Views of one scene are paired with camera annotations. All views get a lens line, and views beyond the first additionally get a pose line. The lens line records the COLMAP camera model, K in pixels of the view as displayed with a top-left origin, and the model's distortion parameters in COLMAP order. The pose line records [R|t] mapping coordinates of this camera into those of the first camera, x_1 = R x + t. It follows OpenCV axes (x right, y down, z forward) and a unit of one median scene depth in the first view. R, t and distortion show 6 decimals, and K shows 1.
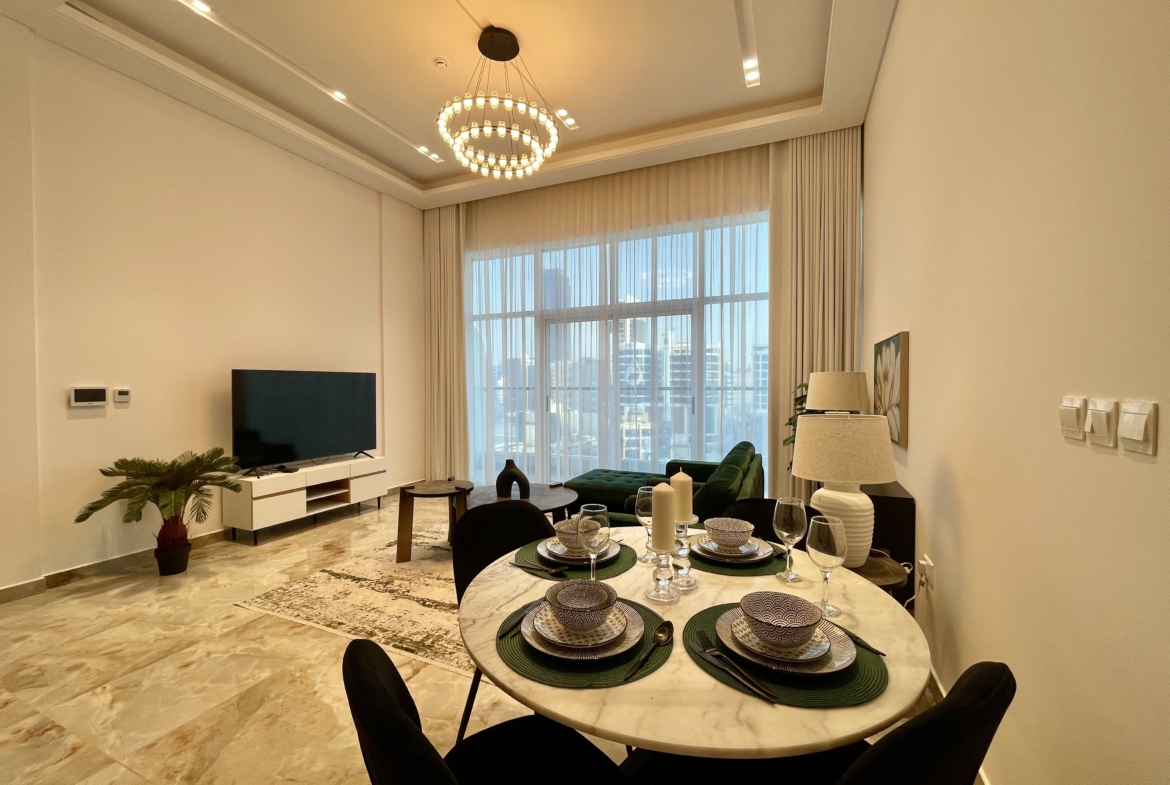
lens RADIAL K [[476.6, 0, 581.4], [0, 476.6, 394.0], [0, 0, 1]] dist [-0.000958, -0.000048]
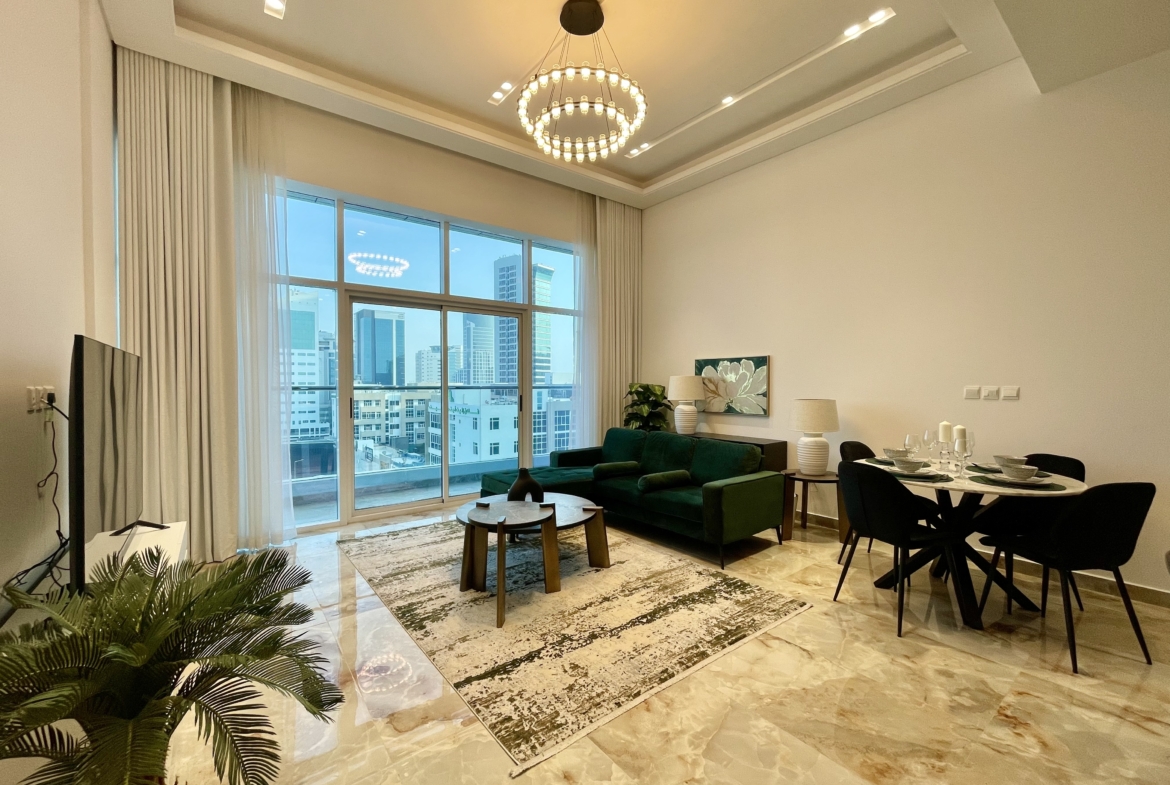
lens RADIAL K [[476.6, 0, 583.7], [0, 476.6, 388.9], [0, 0, 1]] dist [-0.000958, -0.000048]
pose [[0.469698, -0.012451, 0.882739, -1.089216], [0.015115, 0.999867, 0.006060, -0.014287], [-0.882698, 0.010496, 0.469824, 0.611747]]
